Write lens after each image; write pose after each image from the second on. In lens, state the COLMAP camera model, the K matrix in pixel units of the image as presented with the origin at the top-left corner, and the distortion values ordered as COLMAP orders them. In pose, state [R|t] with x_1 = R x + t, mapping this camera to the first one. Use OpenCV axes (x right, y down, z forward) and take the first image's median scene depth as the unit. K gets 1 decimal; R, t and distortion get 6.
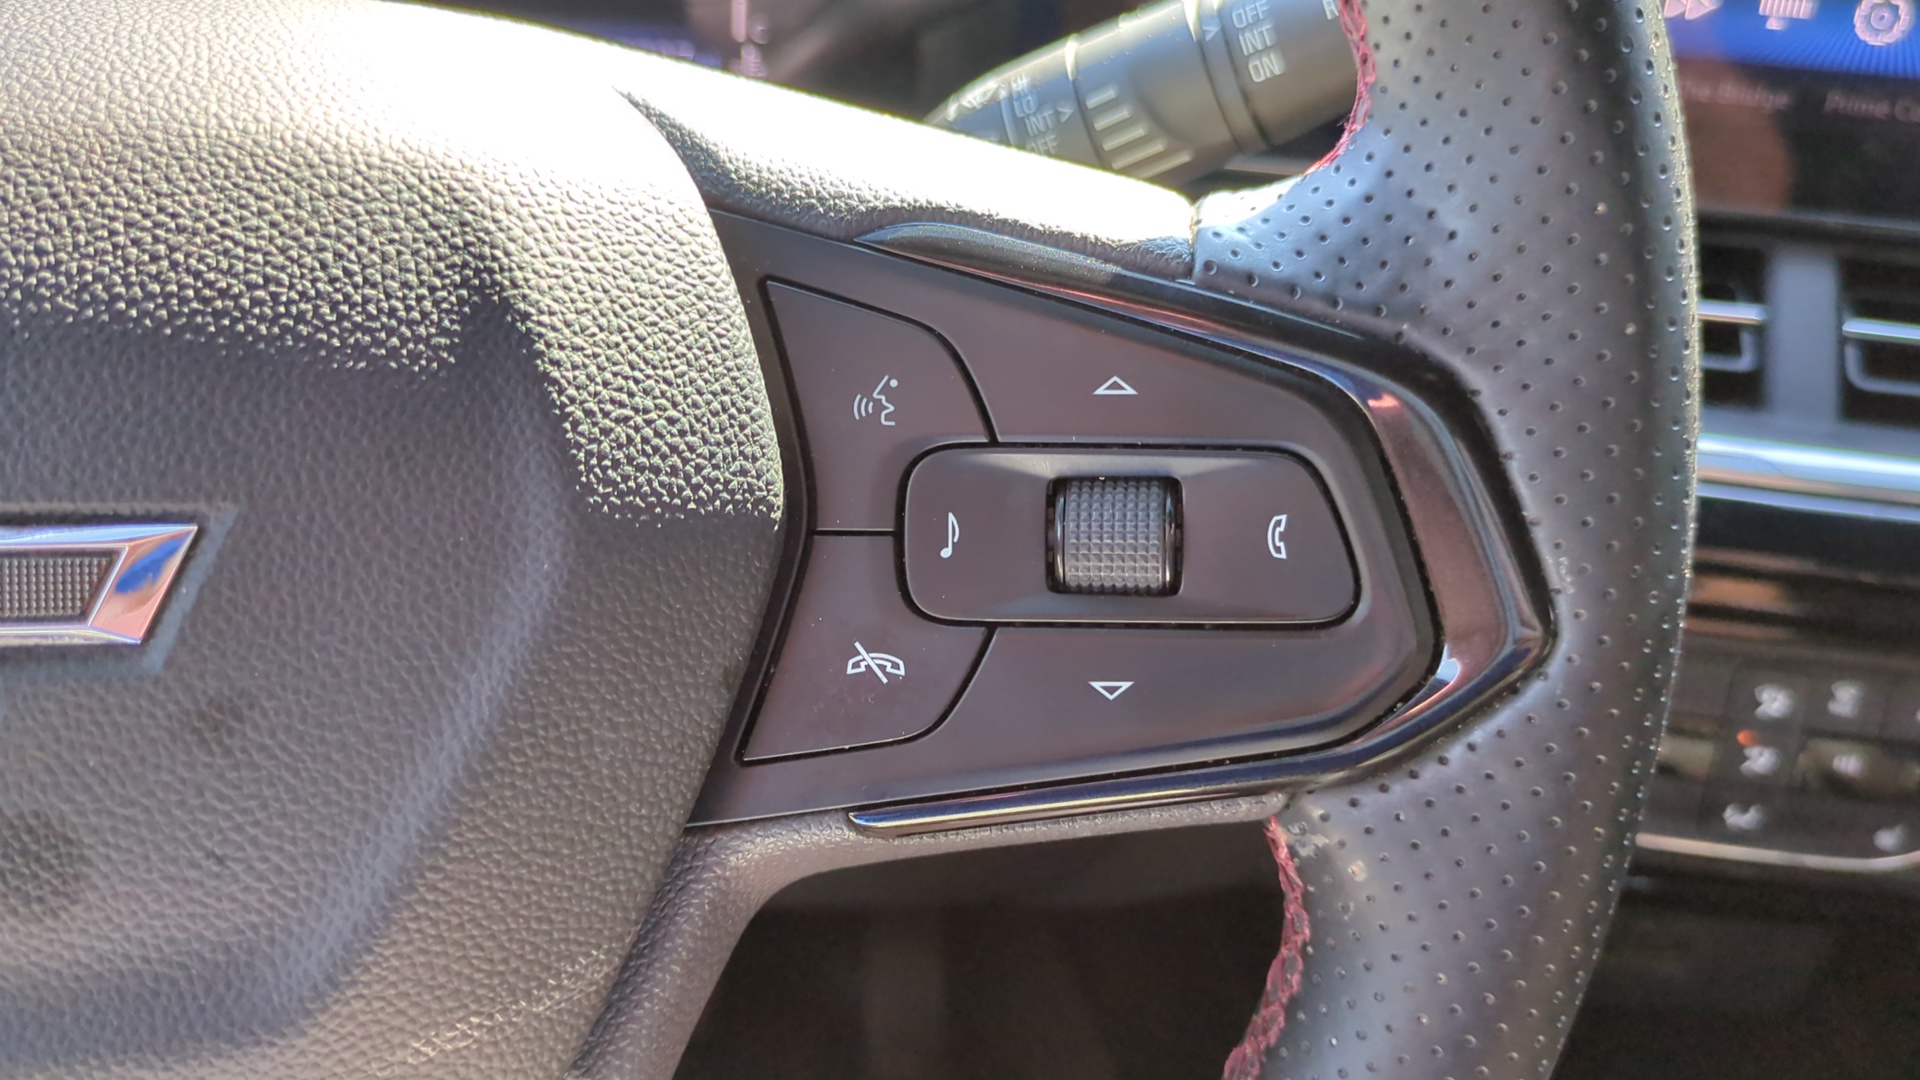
lens RADIAL K [[1690.0, 0, 953.6], [0, 1690.0, 542.0], [0, 0, 1]] dist [0.016554, -0.008434]
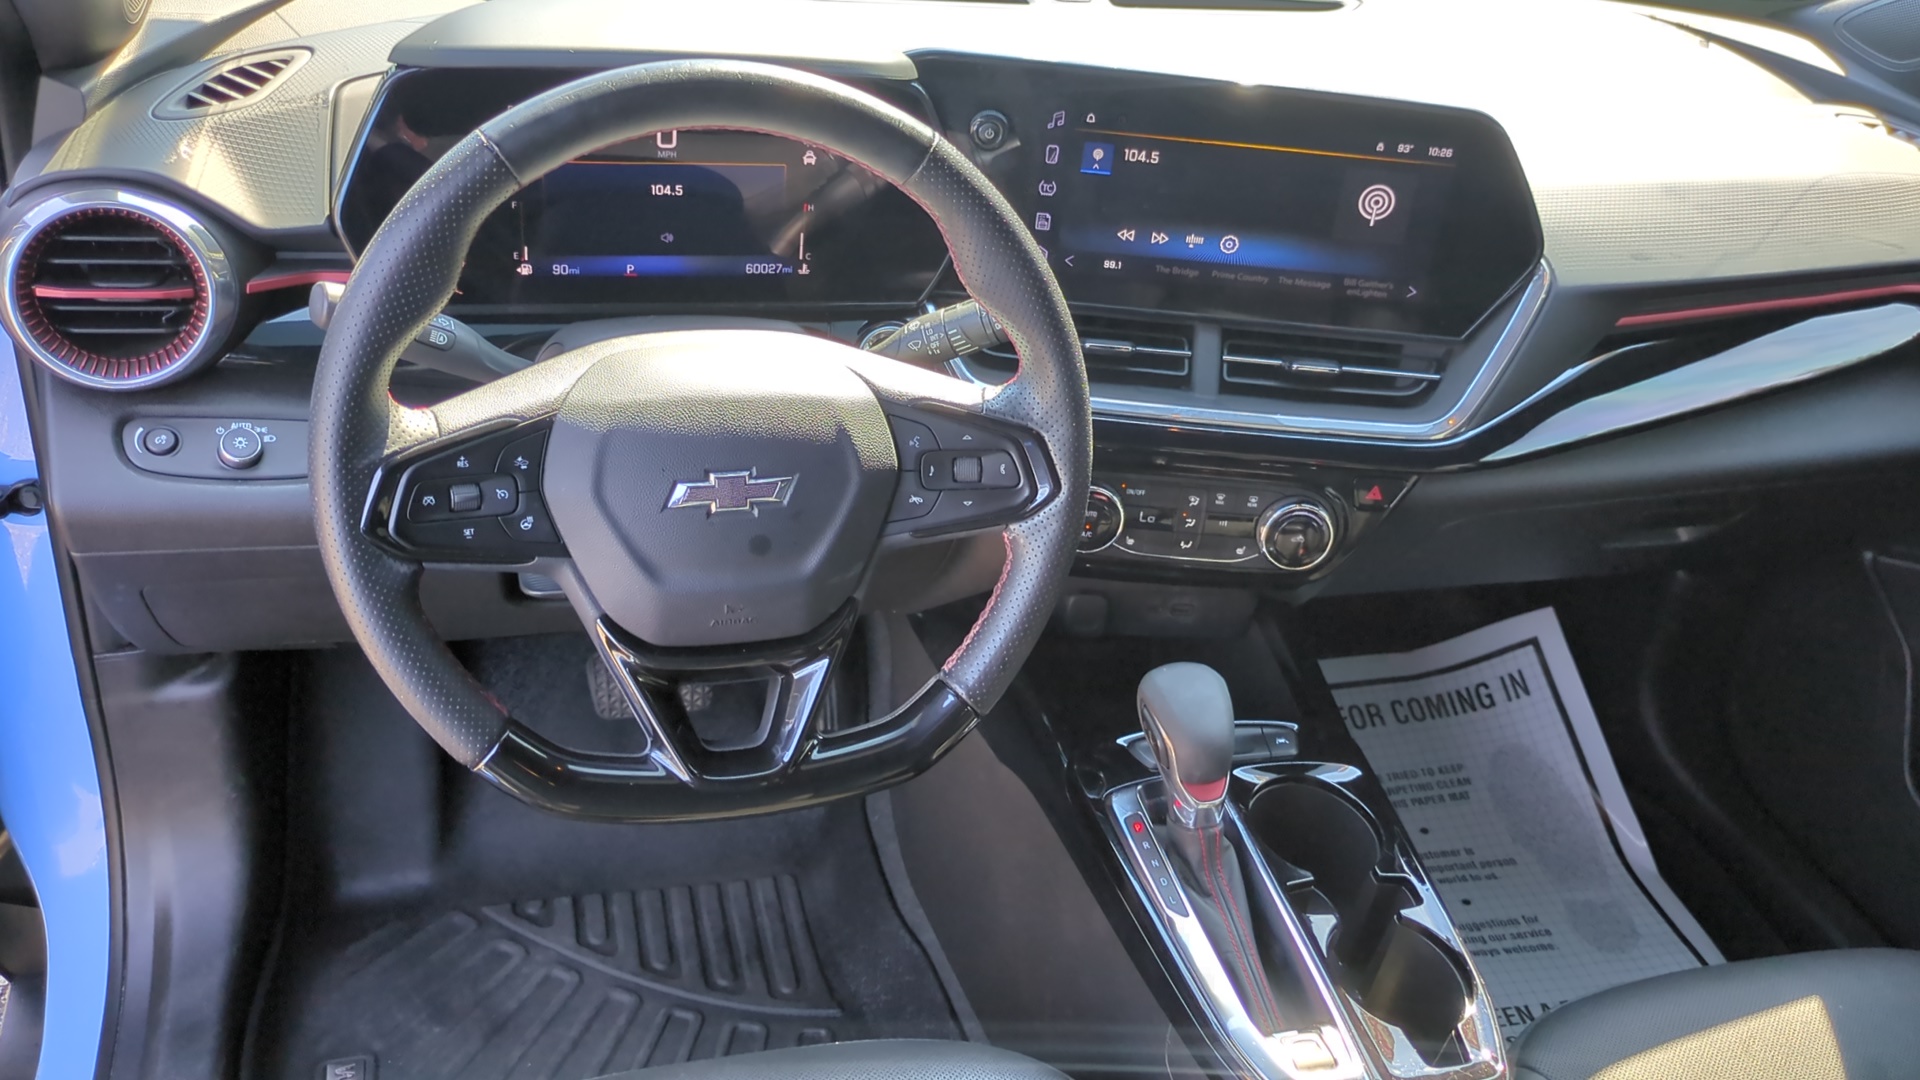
lens RADIAL K [[1690.0, 0, 947.9], [0, 1690.0, 544.0], [0, 0, 1]] dist [0.016554, -0.008434]
pose [[0.990595, -0.038978, 0.131155, -0.558181], [0.025090, 0.994057, 0.105926, -0.285940], [-0.134504, -0.101640, 0.985687, -3.474880]]
